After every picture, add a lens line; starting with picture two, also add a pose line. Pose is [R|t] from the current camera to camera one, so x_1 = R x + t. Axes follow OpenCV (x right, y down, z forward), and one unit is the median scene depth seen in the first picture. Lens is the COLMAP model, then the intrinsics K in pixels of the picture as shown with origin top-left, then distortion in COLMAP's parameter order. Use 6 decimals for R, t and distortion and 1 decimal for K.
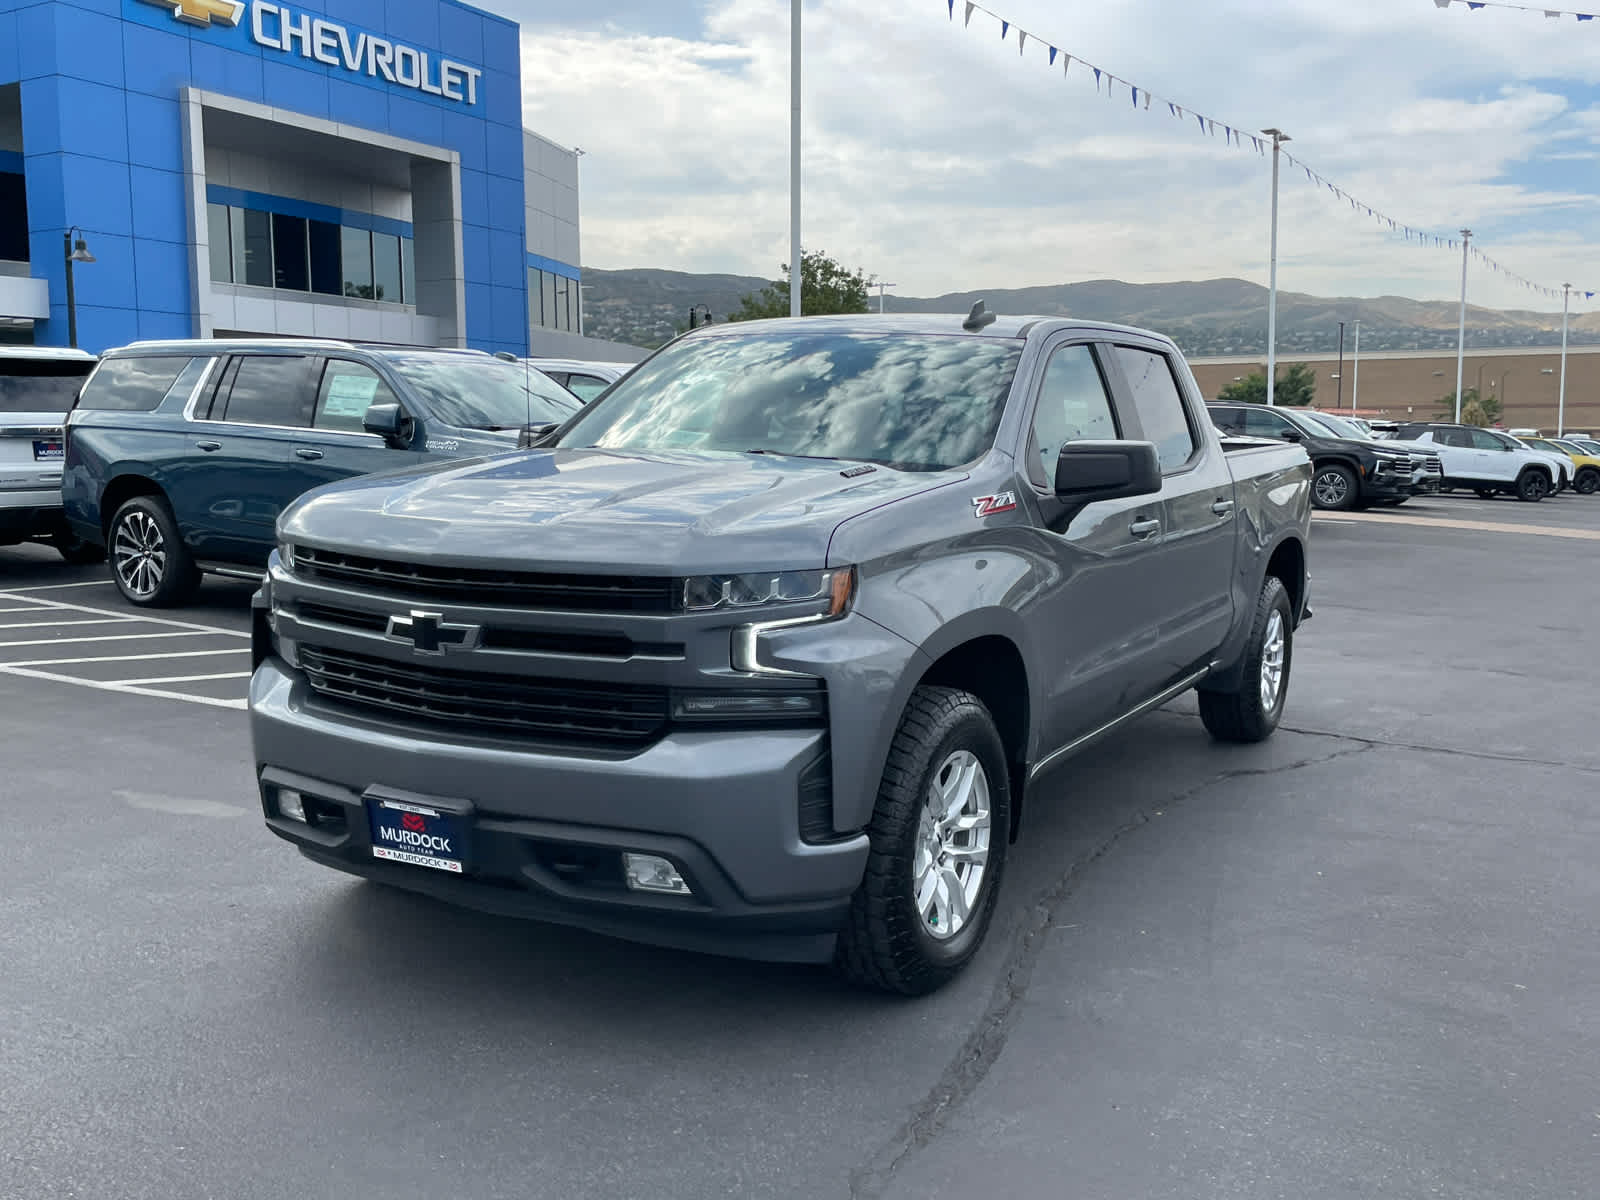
lens RADIAL K [[1495.5, 0, 814.0], [0, 1495.5, 603.0], [0, 0, 1]] dist [0.111103, -0.165584]
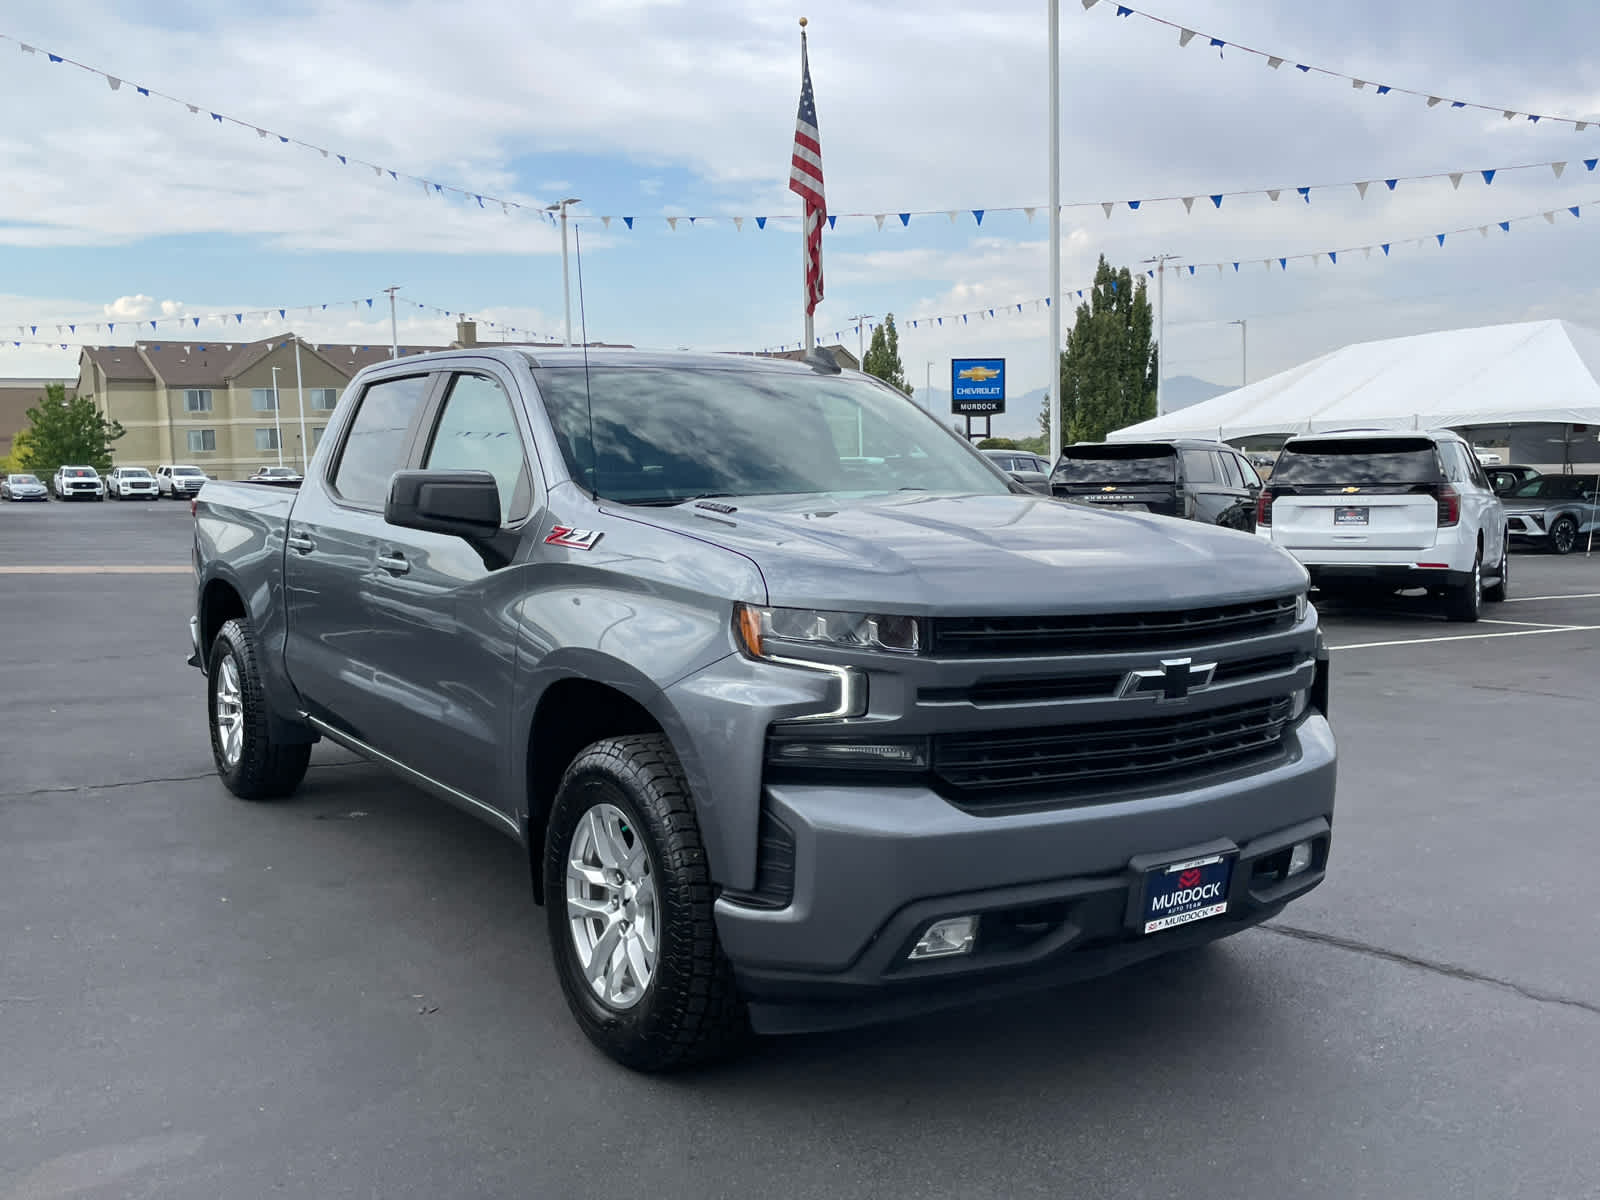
lens RADIAL K [[1495.5, 0, 814.0], [0, 1495.5, 603.0], [0, 0, 1]] dist [0.111103, -0.165584]
pose [[0.439733, -0.100907, 0.892442, -0.173689], [0.122988, 0.991073, 0.051459, -0.015407], [-0.889668, 0.087131, 0.448217, 0.110099]]
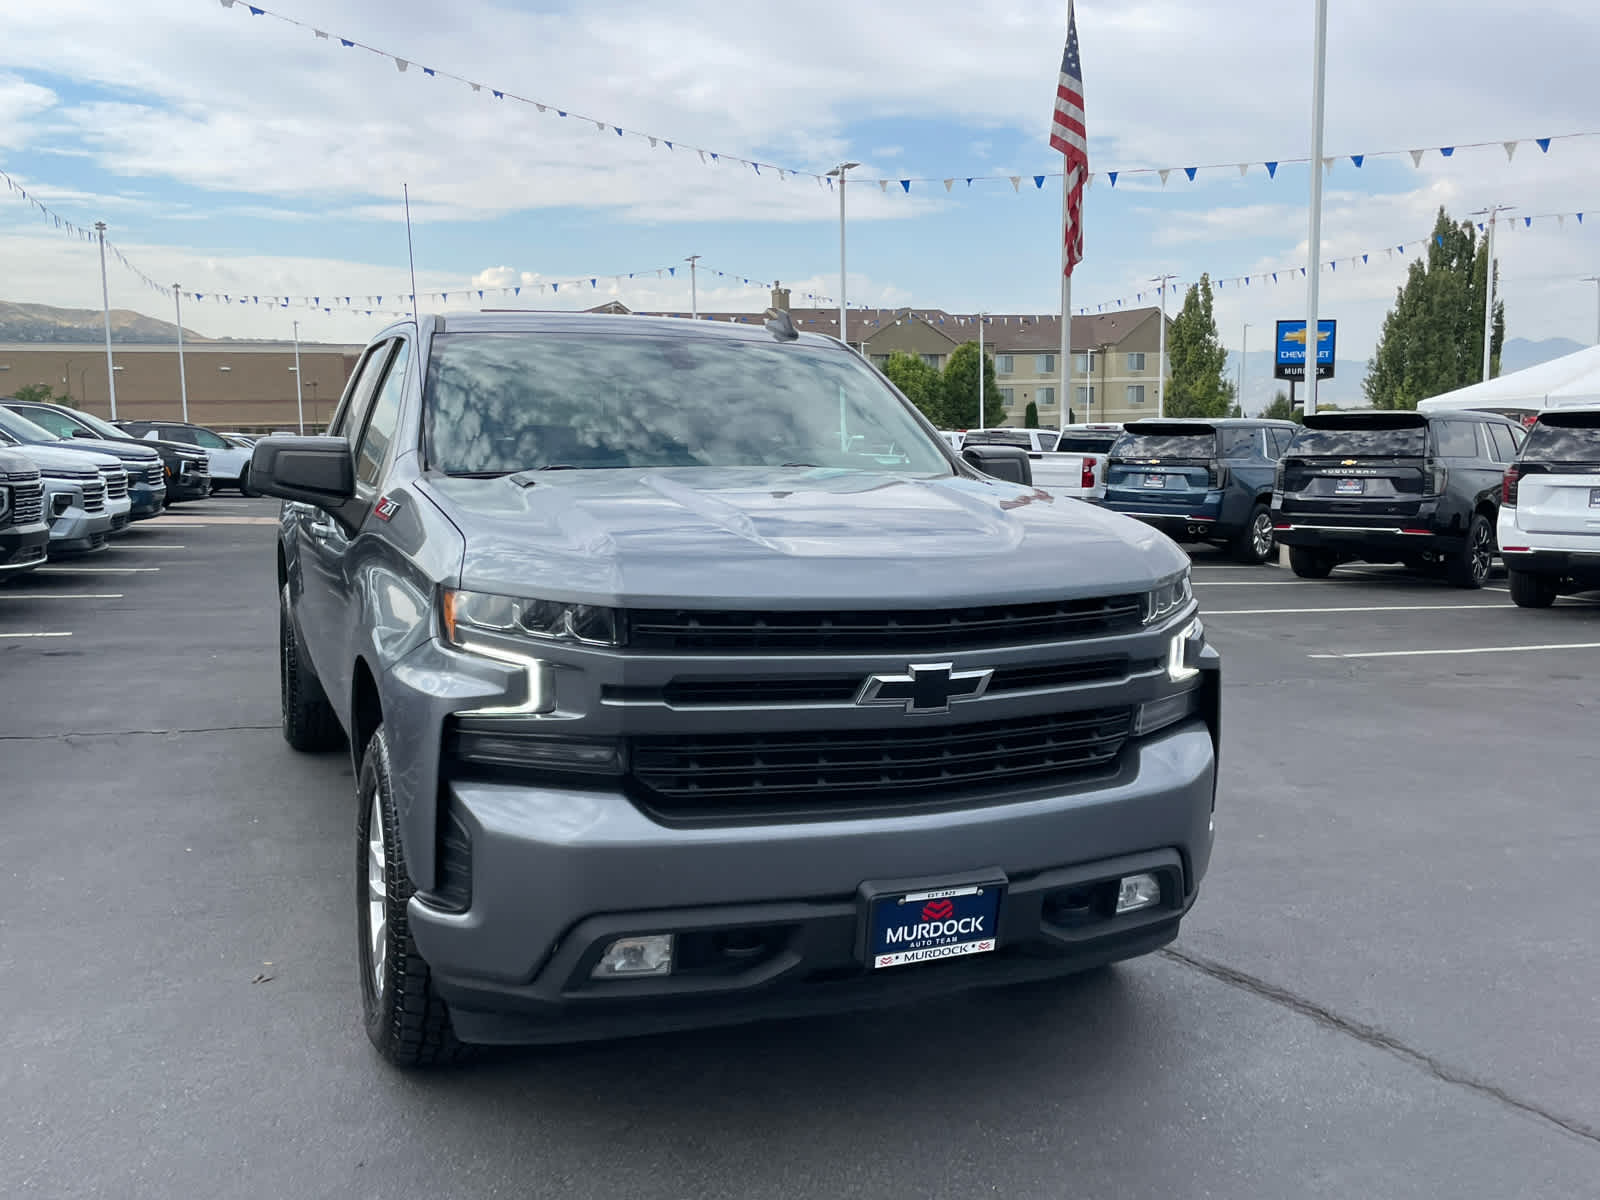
lens RADIAL K [[1495.5, 0, 814.0], [0, 1495.5, 603.0], [0, 0, 1]] dist [0.111103, -0.165584]
pose [[0.619729, -0.101959, 0.778165, -0.137078], [0.099985, 0.993703, 0.050572, -0.011202], [-0.778421, 0.046464, 0.626021, 0.073619]]
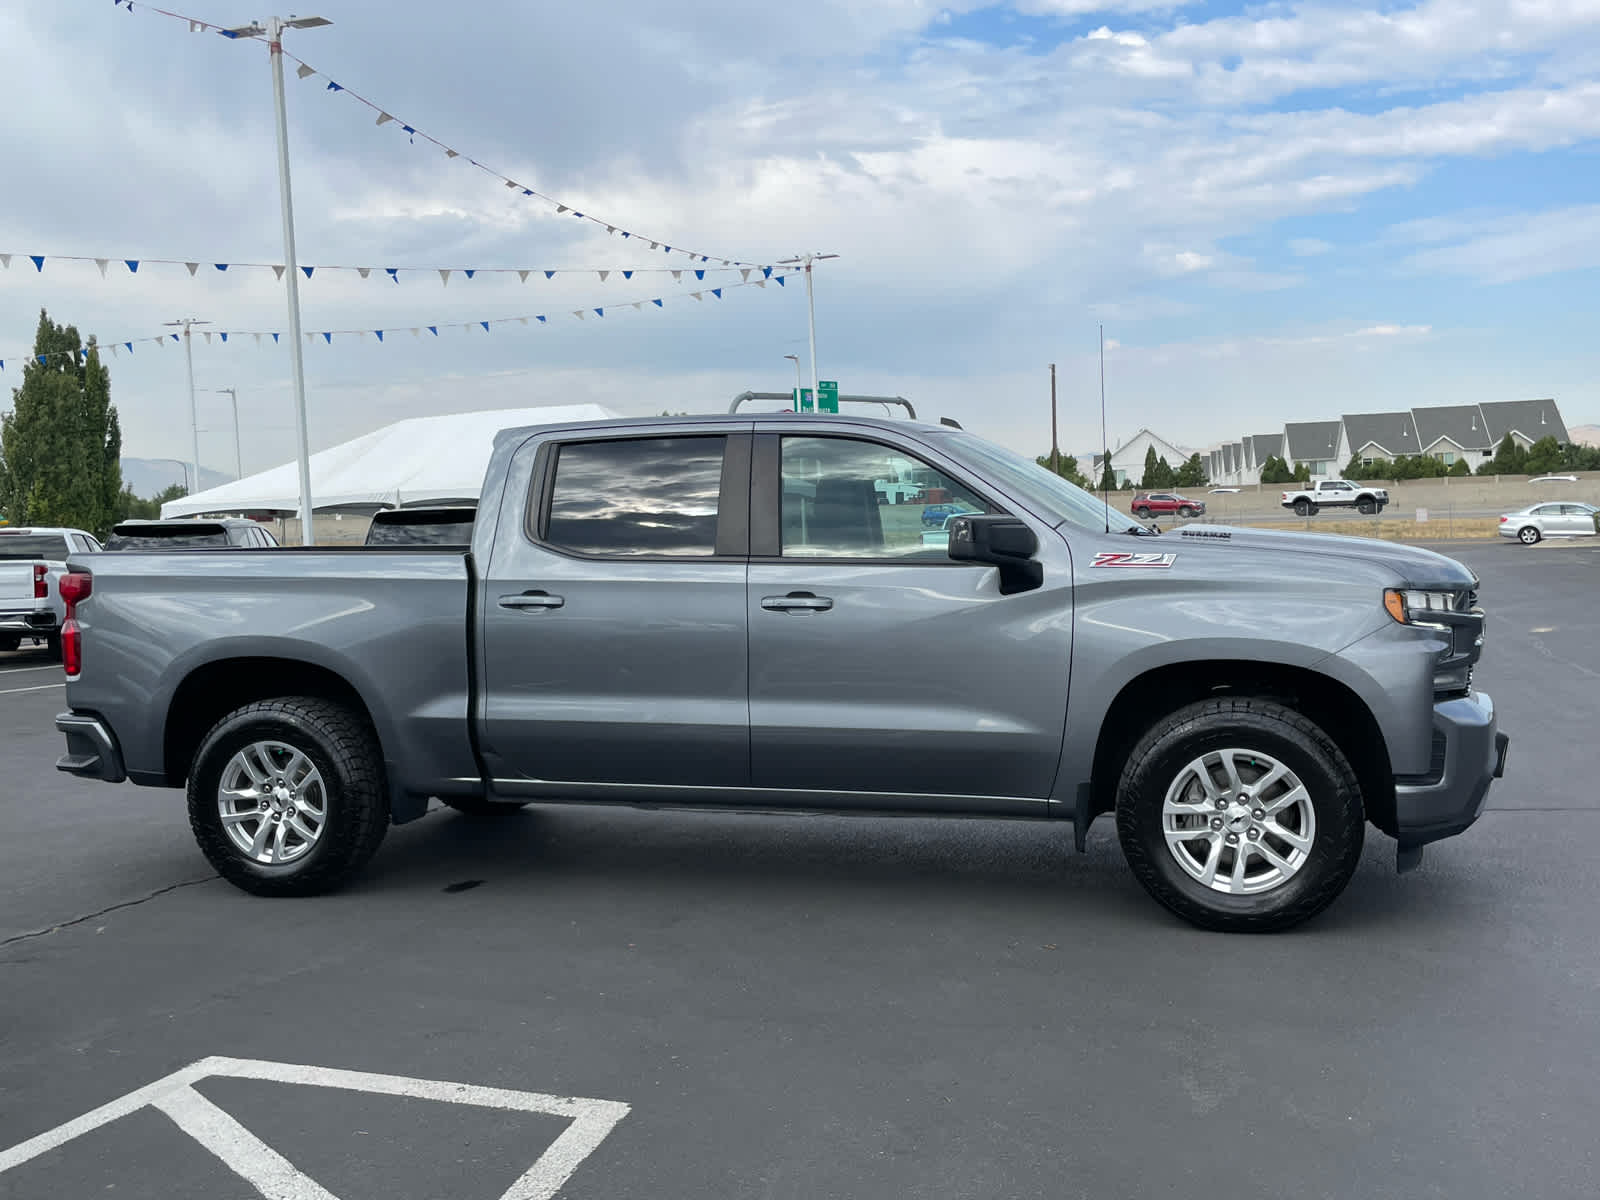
lens RADIAL K [[1494.5, 0, 819.1], [0, 1494.5, 582.1], [0, 0, 1]] dist [0.110943, -0.163856]
pose [[-0.259597, -0.049749, 0.964435, -0.211613], [0.139292, 0.986300, 0.088370, -0.037937], [-0.955619, 0.157279, -0.249111, 0.290439]]
